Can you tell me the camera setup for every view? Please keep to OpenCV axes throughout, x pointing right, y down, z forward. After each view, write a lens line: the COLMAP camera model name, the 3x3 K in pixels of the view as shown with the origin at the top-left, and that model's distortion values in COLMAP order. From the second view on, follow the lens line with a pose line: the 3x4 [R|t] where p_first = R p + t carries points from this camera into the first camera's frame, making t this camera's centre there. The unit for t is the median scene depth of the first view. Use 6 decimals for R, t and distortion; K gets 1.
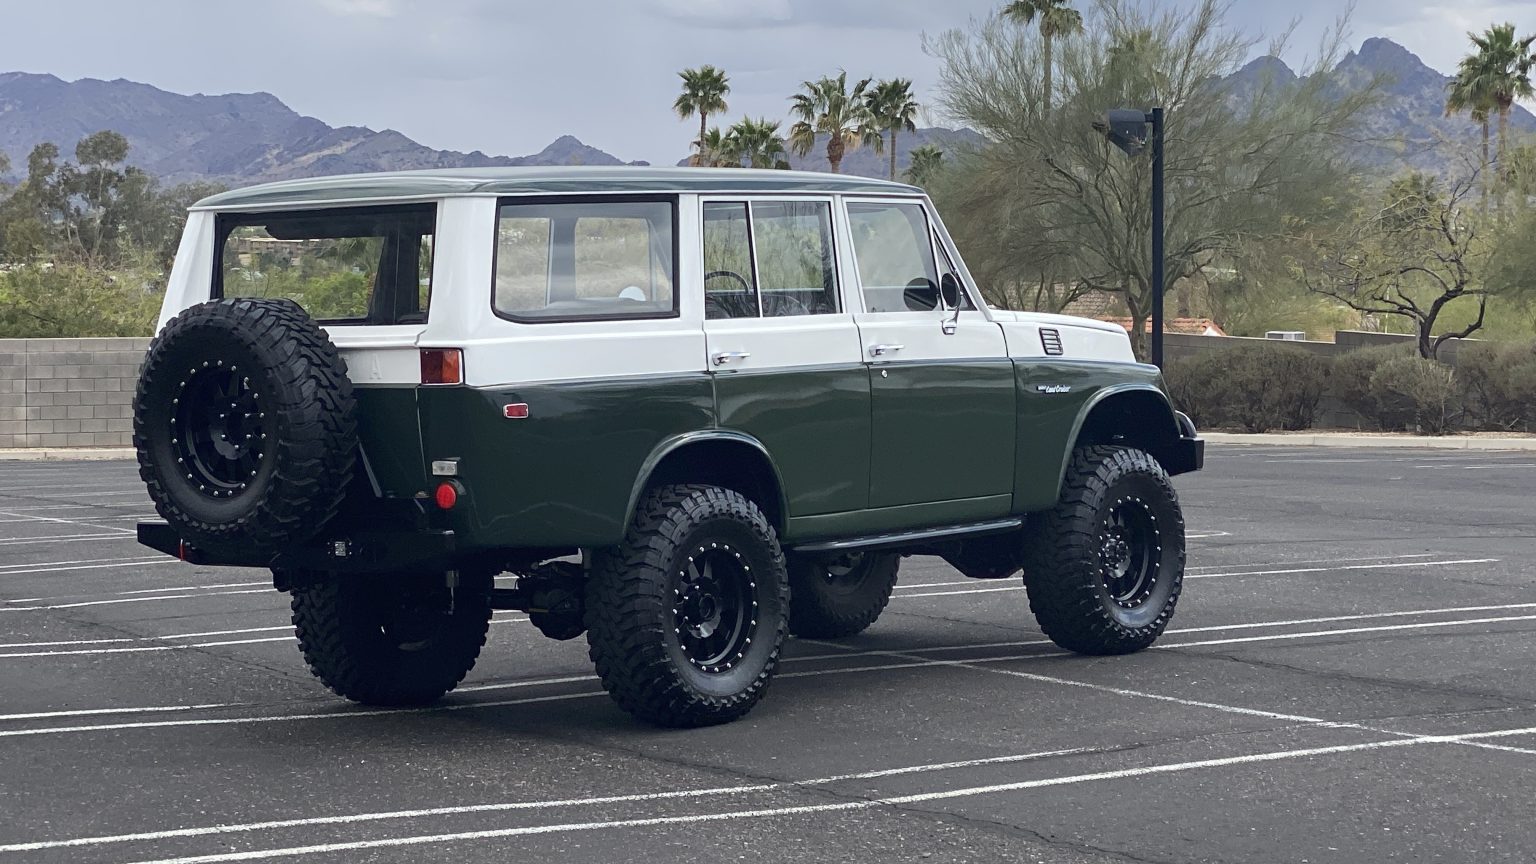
lens RADIAL K [[3591.4, 0, 764.2], [0, 3591.4, 436.5], [0, 0, 1]] dist [0.067474, 0.000000]
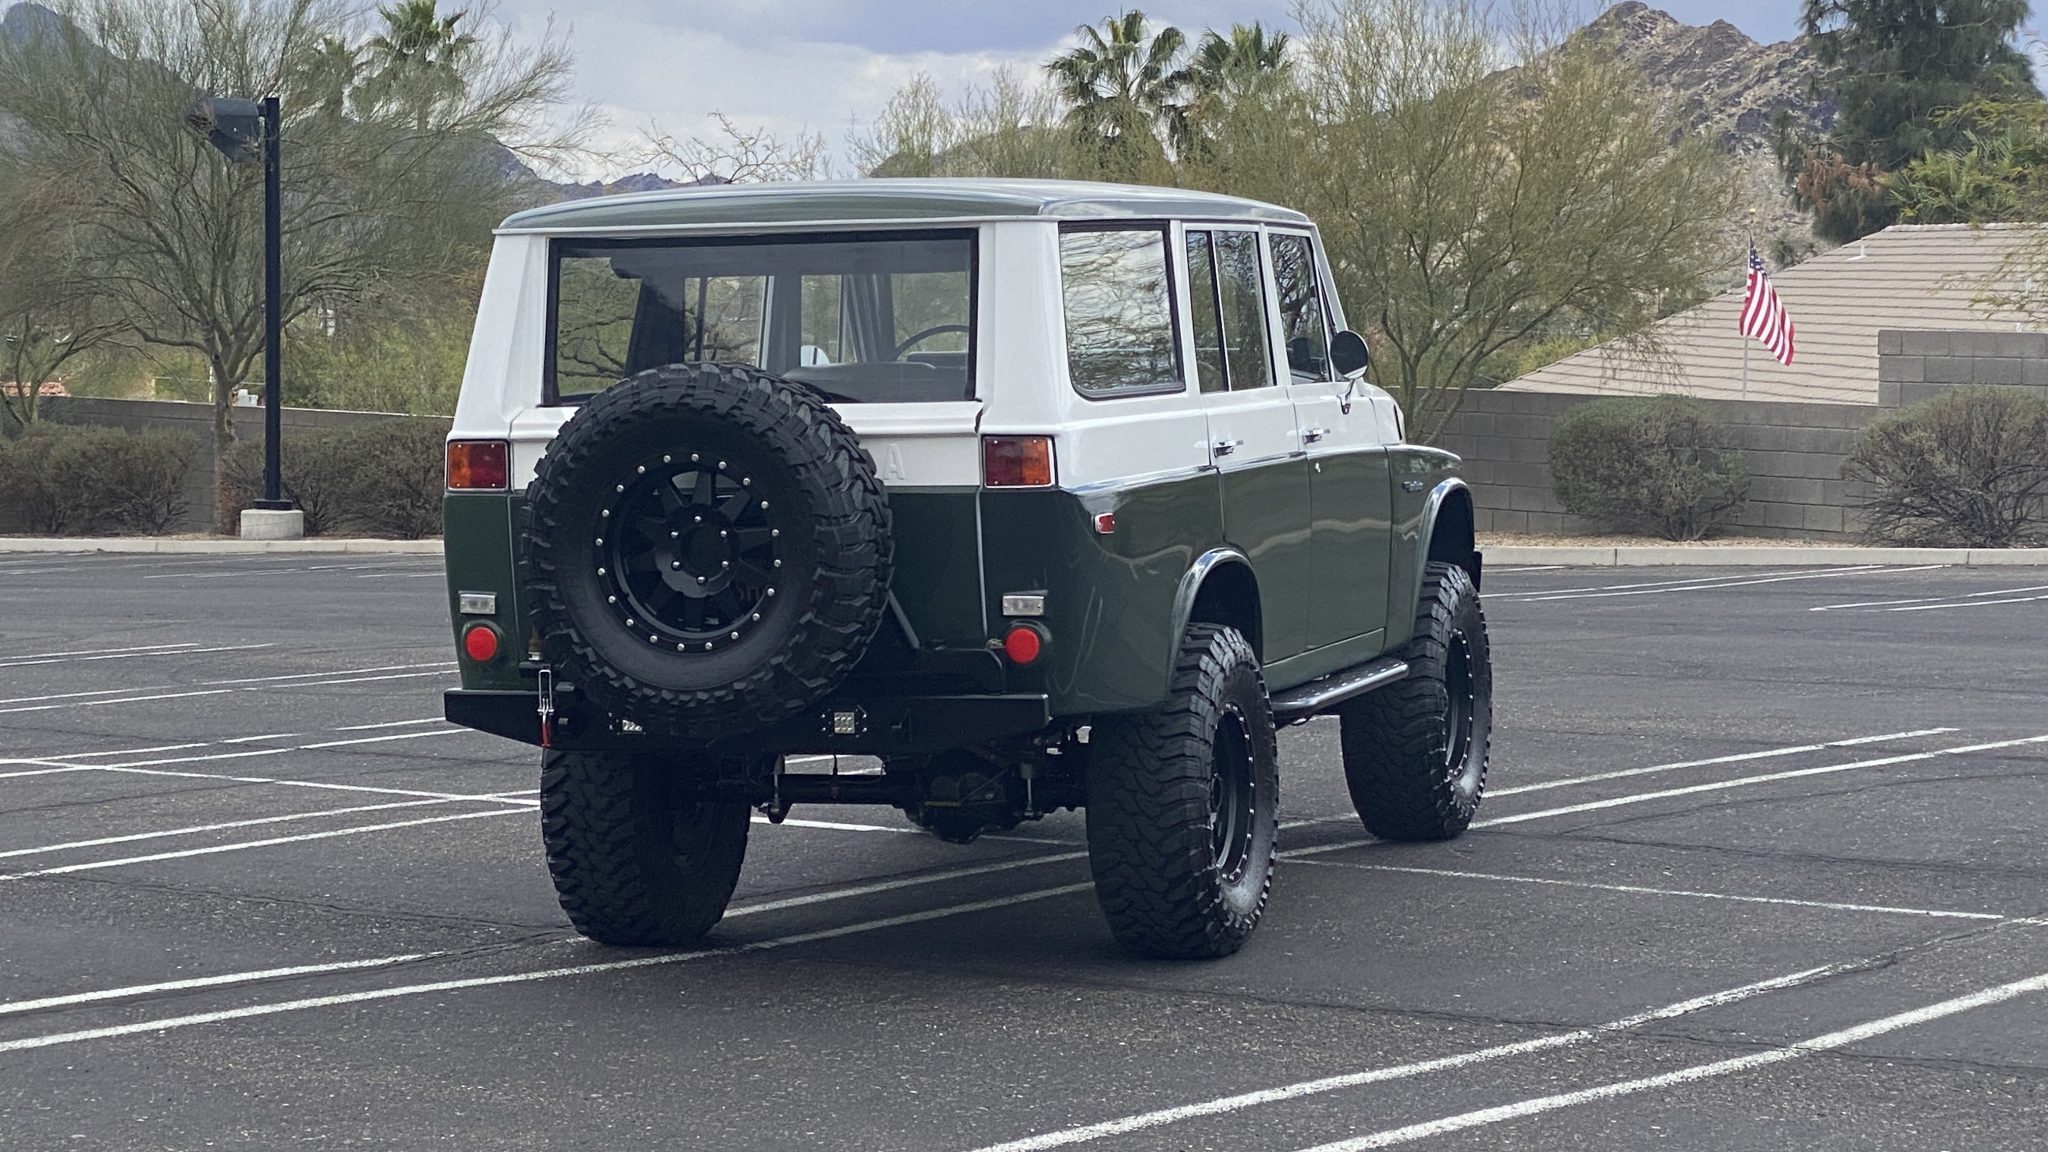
lens RADIAL K [[4788.5, 0, 1020.3], [0, 4788.5, 571.4], [0, 0, 1]] dist [0.067474, 0.000000]
pose [[0.930800, -0.012150, 0.365327, -0.415508], [0.009646, 0.999916, 0.008678, -0.005800], [-0.365402, -0.004554, 0.930839, 0.120385]]
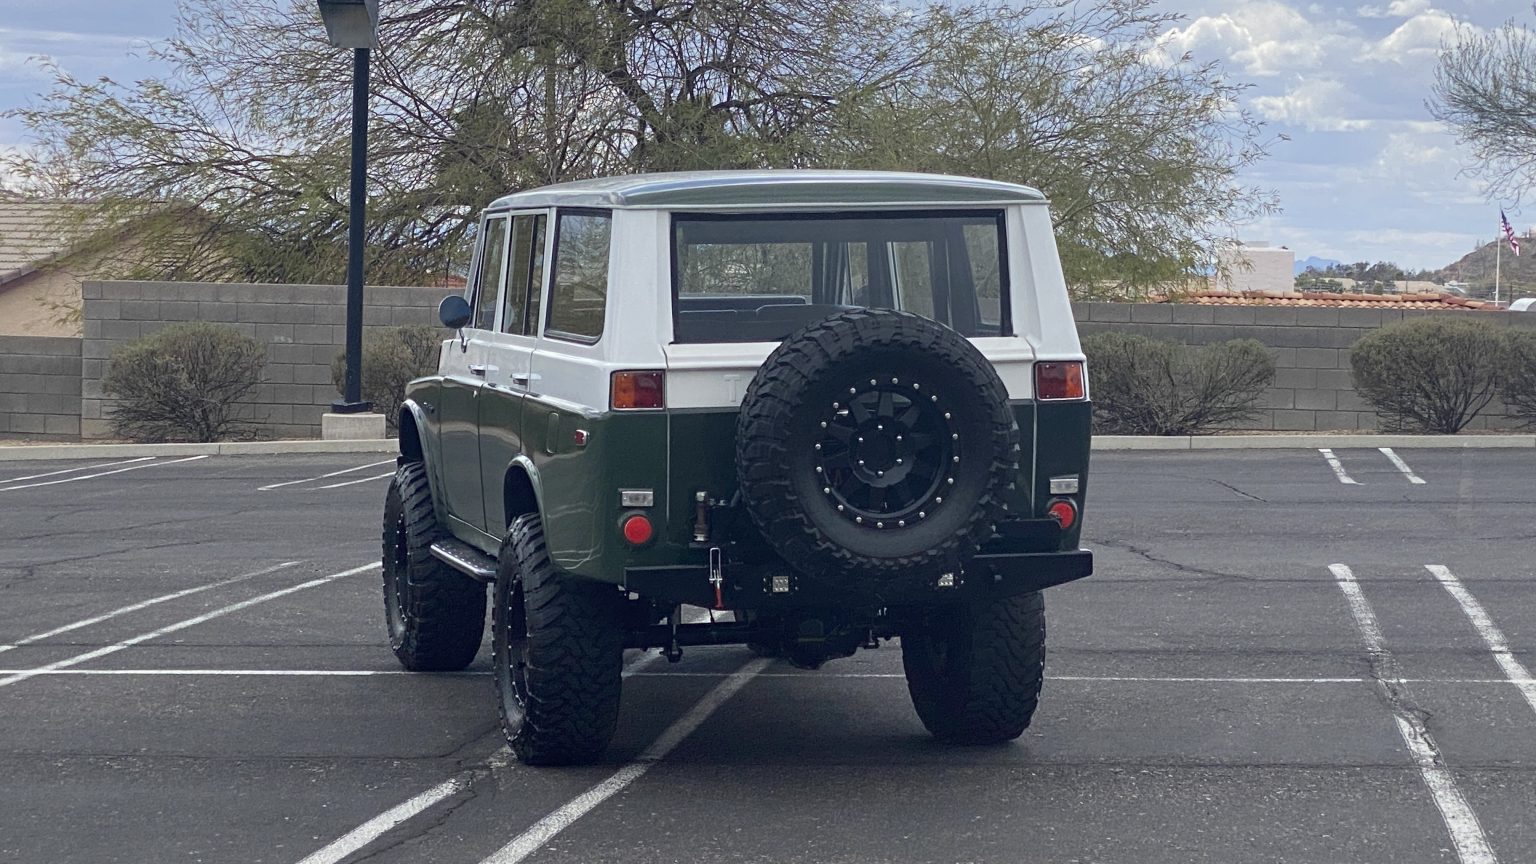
lens RADIAL K [[3591.4, 0, 770.9], [0, 3591.4, 432.5], [0, 0, 1]] dist [0.067474, 0.000000]
pose [[0.593729, -0.026925, 0.804214, -0.871633], [0.029070, 0.999505, 0.012003, -0.018571], [-0.804140, 0.016252, 0.594218, 0.472280]]
